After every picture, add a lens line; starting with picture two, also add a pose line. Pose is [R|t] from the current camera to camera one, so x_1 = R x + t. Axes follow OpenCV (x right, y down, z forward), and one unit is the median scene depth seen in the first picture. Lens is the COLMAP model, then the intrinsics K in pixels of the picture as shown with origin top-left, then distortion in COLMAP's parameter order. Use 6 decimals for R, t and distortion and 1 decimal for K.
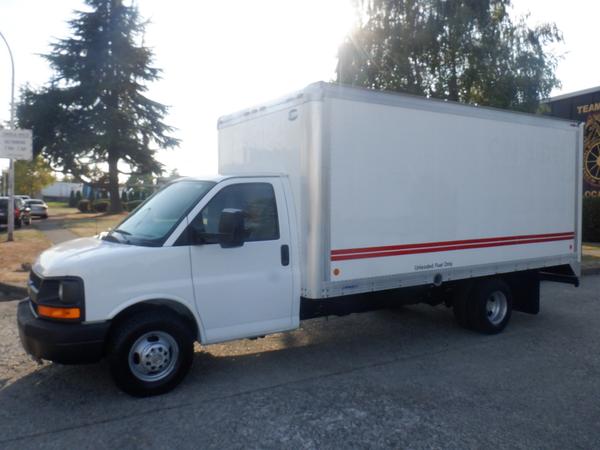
lens RADIAL K [[484.8, 0, 300.0], [0, 484.8, 225.0], [0, 0, 1]] dist [-0.026671, 0.000178]
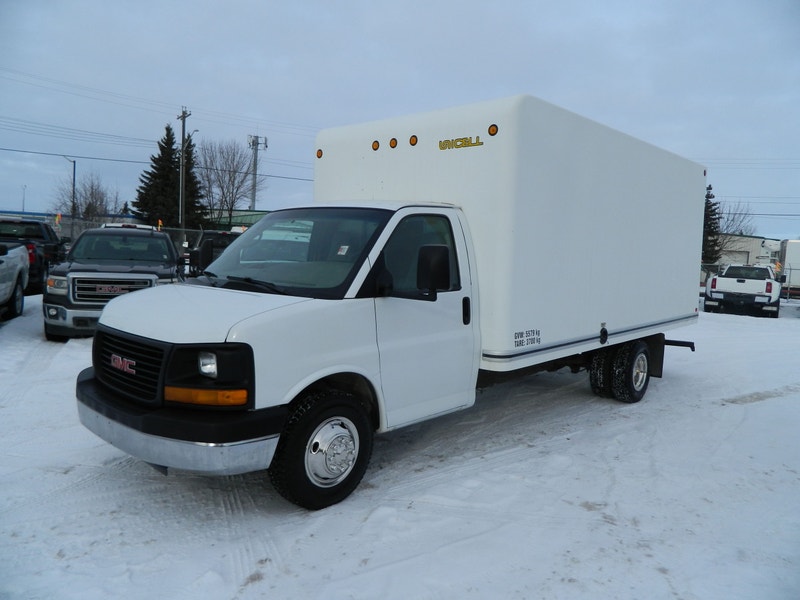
lens RADIAL K [[646.4, 0, 400.0], [0, 646.4, 300.0], [0, 0, 1]] dist [-0.026671, 0.000178]
pose [[0.945794, 0.016302, 0.324358, -0.502256], [-0.037797, 0.997478, 0.060078, -0.013245], [-0.322560, -0.069081, 0.944025, 0.078702]]
